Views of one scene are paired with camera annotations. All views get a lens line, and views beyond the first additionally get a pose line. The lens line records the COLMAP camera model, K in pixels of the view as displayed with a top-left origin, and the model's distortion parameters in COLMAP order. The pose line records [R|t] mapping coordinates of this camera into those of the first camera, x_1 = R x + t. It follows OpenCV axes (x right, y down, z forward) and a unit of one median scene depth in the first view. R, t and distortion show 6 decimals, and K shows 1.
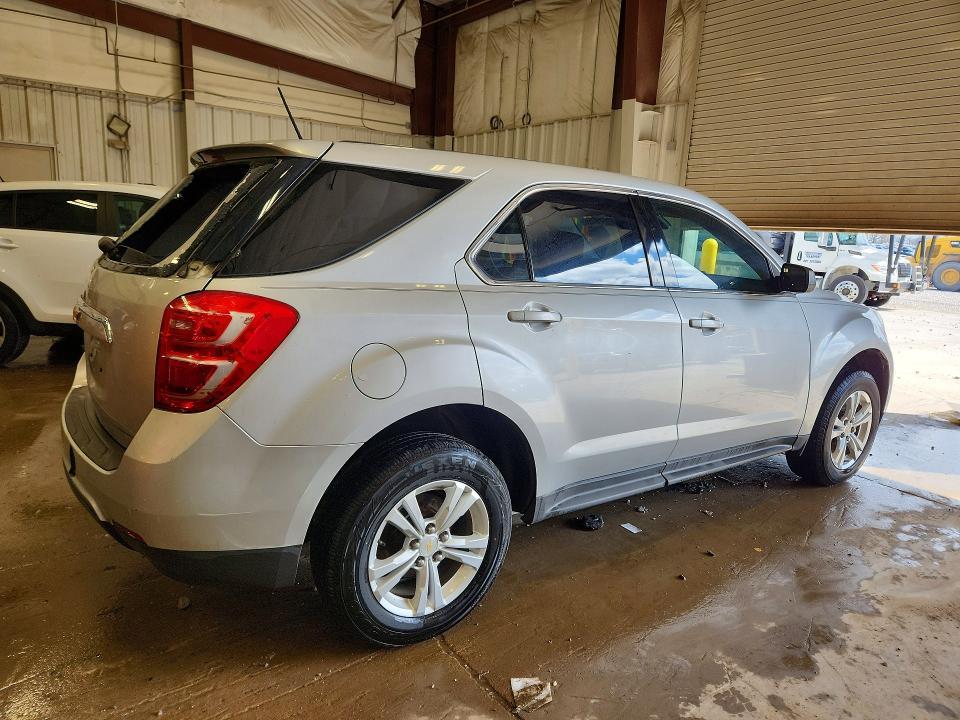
lens RADIAL K [[646.0, 0, 480.0], [0, 646.0, 360.0], [0, 0, 1]] dist [0.001087, 0.000411]
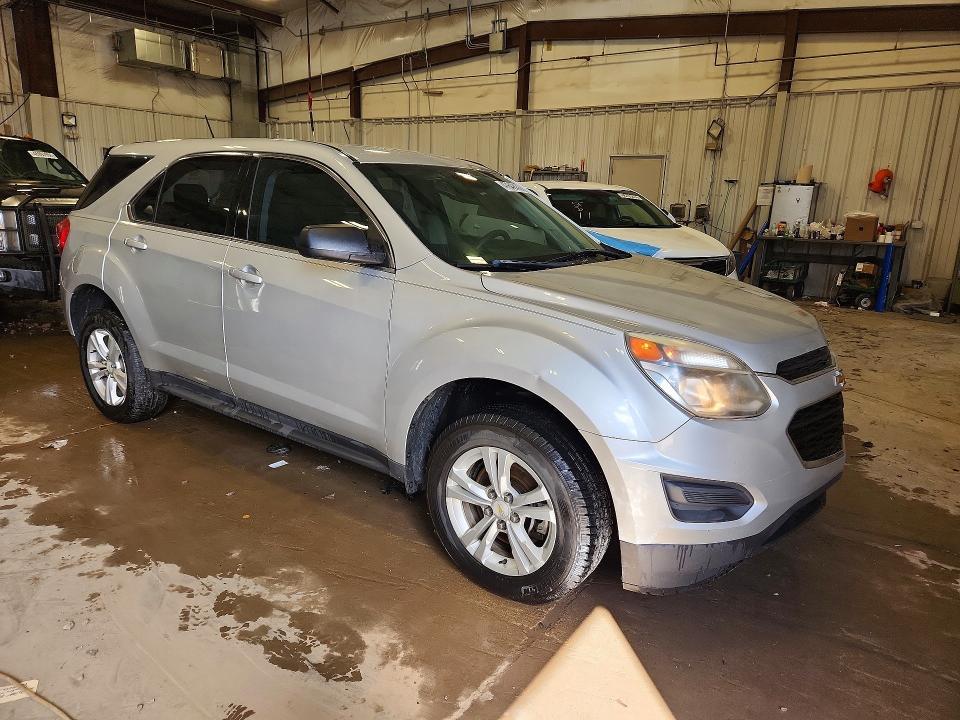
lens RADIAL K [[662.0, 0, 480.0], [0, 662.0, 360.0], [0, 0, 1]] dist [0.007719, 0.001779]
pose [[0.306333, 0.183209, -0.934128, 0.457393], [-0.203995, 0.971142, 0.123572, -0.039051], [0.929810, 0.152703, 0.334866, 0.312965]]
